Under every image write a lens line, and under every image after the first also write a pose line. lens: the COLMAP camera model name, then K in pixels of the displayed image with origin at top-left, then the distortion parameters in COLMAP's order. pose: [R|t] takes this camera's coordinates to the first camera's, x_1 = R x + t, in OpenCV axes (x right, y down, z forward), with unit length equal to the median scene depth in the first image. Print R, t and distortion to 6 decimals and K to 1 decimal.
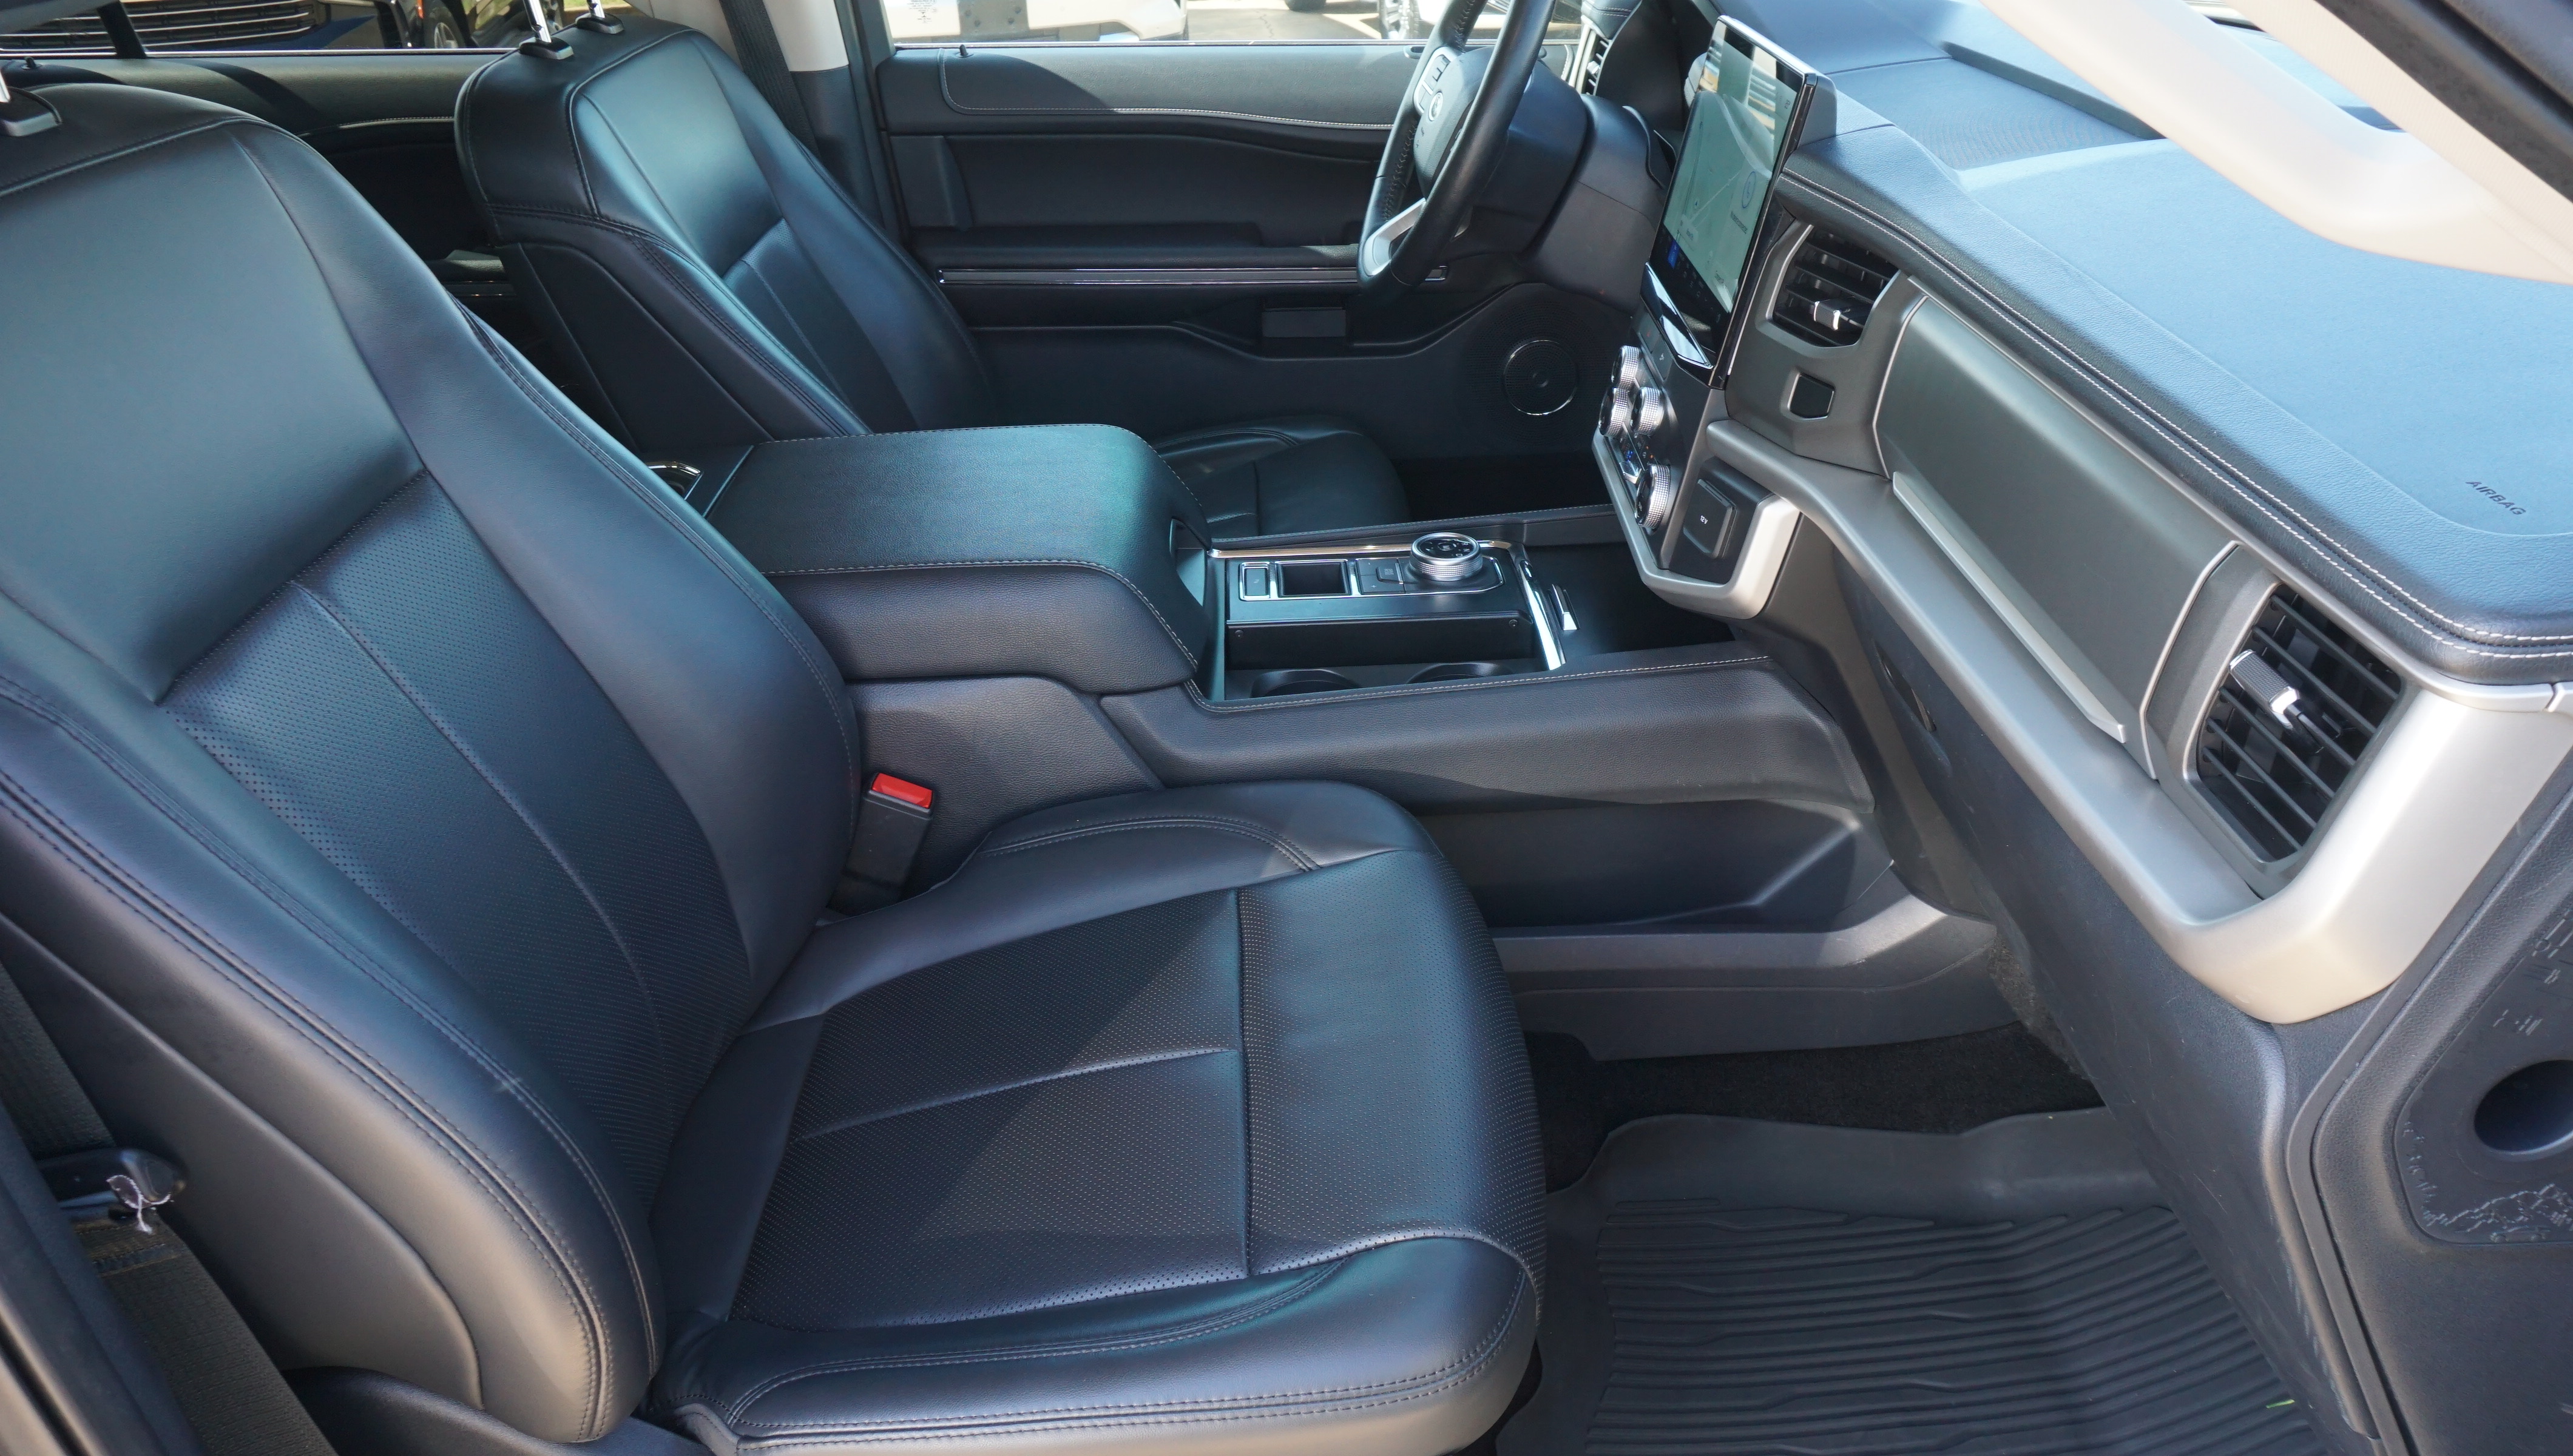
lens RADIAL K [[1721.8, 0, 1297.5], [0, 1721.8, 719.5], [0, 0, 1]] dist [-0.039874, 0.032663]
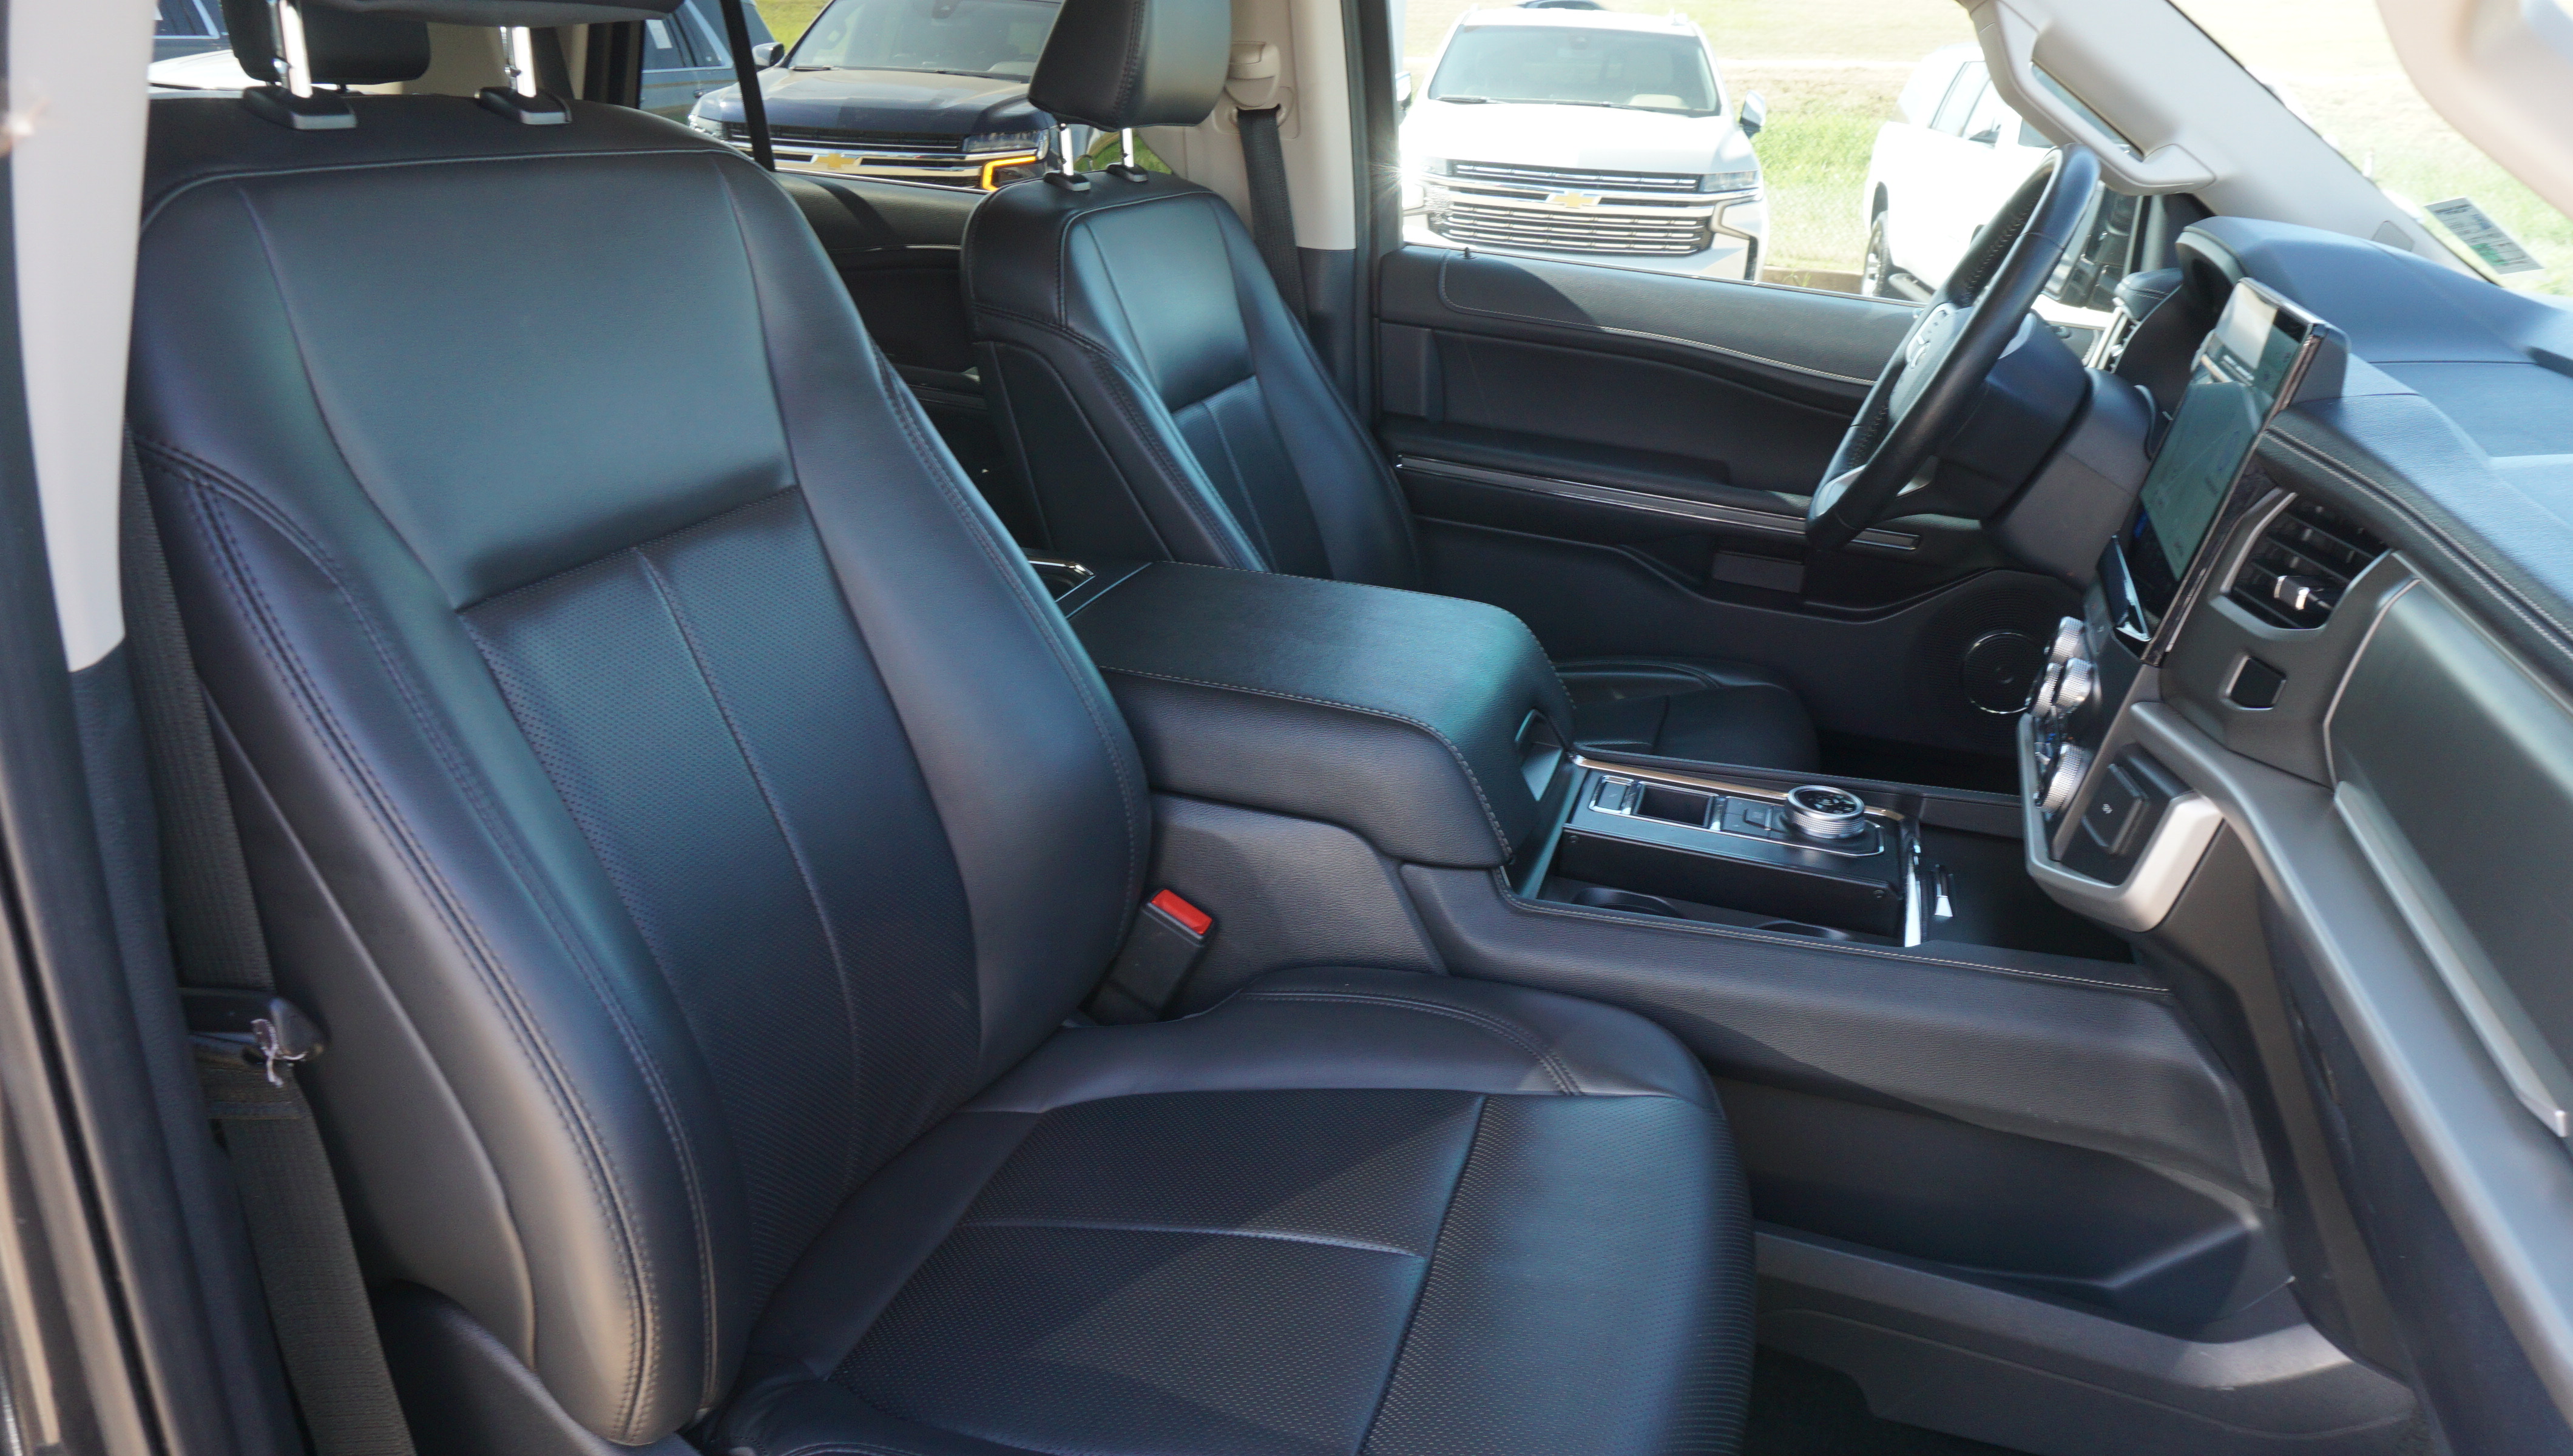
lens RADIAL K [[1721.8, 0, 1294.6], [0, 1721.8, 729.2], [0, 0, 1]] dist [-0.039874, 0.032663]
pose [[0.940328, 0.196940, -0.277485, 0.079677], [-0.234457, 0.966007, -0.108908, 0.032825], [0.246604, 0.167468, 0.954537, 0.070065]]
